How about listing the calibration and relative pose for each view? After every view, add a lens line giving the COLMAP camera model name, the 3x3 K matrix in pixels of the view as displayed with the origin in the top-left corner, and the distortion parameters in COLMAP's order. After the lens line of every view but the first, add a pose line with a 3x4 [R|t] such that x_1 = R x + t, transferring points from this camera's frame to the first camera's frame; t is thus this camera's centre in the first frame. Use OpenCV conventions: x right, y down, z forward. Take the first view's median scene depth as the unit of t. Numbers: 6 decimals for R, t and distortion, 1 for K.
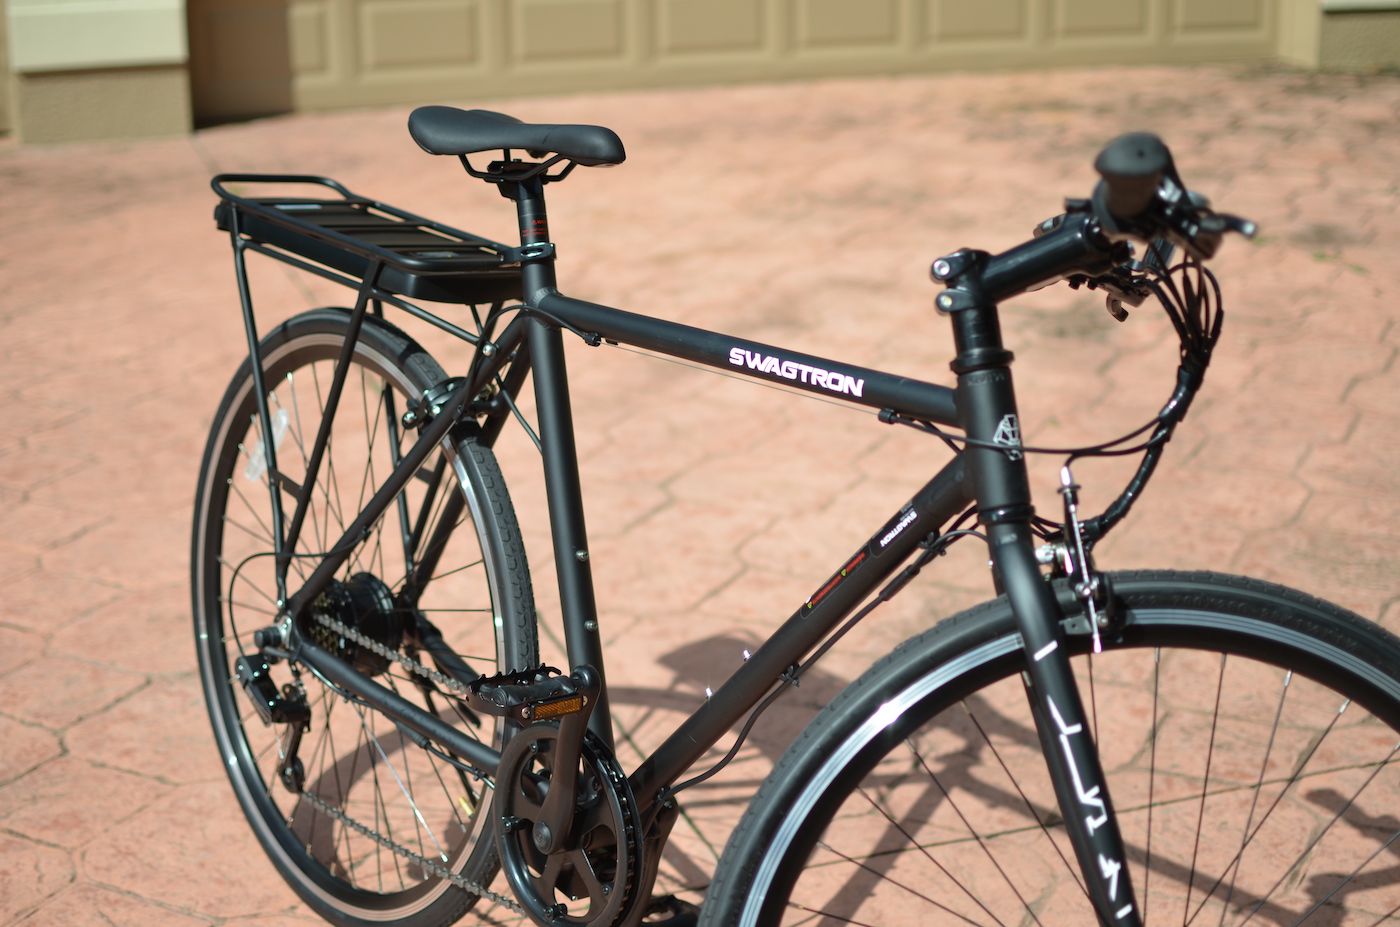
lens RADIAL K [[2239.4, 0, 700.1], [0, 2239.4, 462.9], [0, 0, 1]] dist [-0.130489, 0.000000]
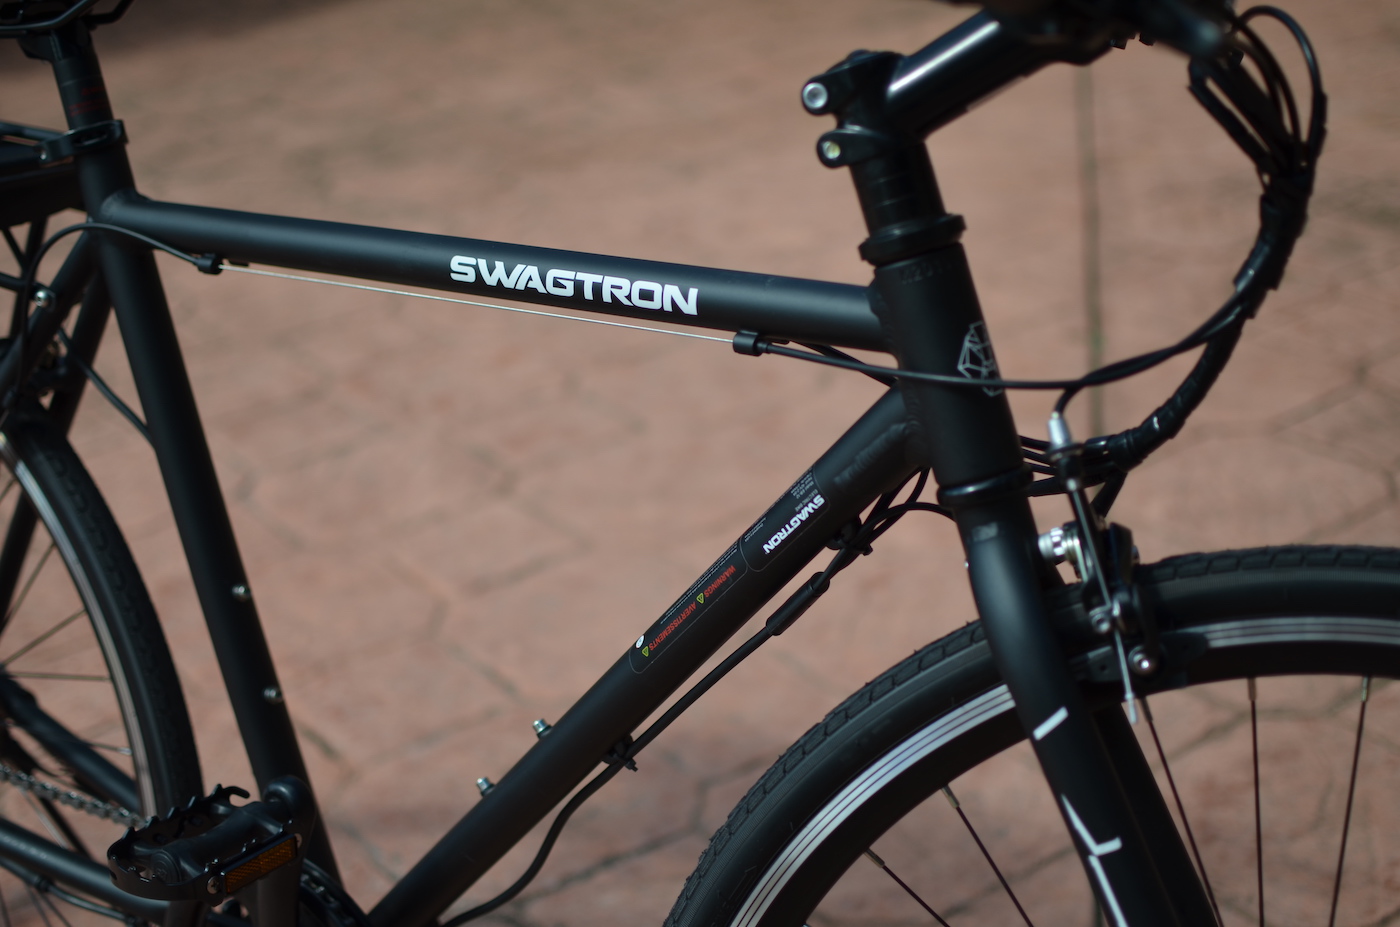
lens RADIAL K [[2239.4, 0, 700.0], [0, 2239.4, 465.2], [0, 0, 1]] dist [-0.130489, 0.000000]
pose [[0.968250, -0.152338, 0.198203, -0.052869], [0.133946, 0.985602, 0.103184, -0.050684], [-0.211069, -0.073360, 0.974715, 0.391987]]
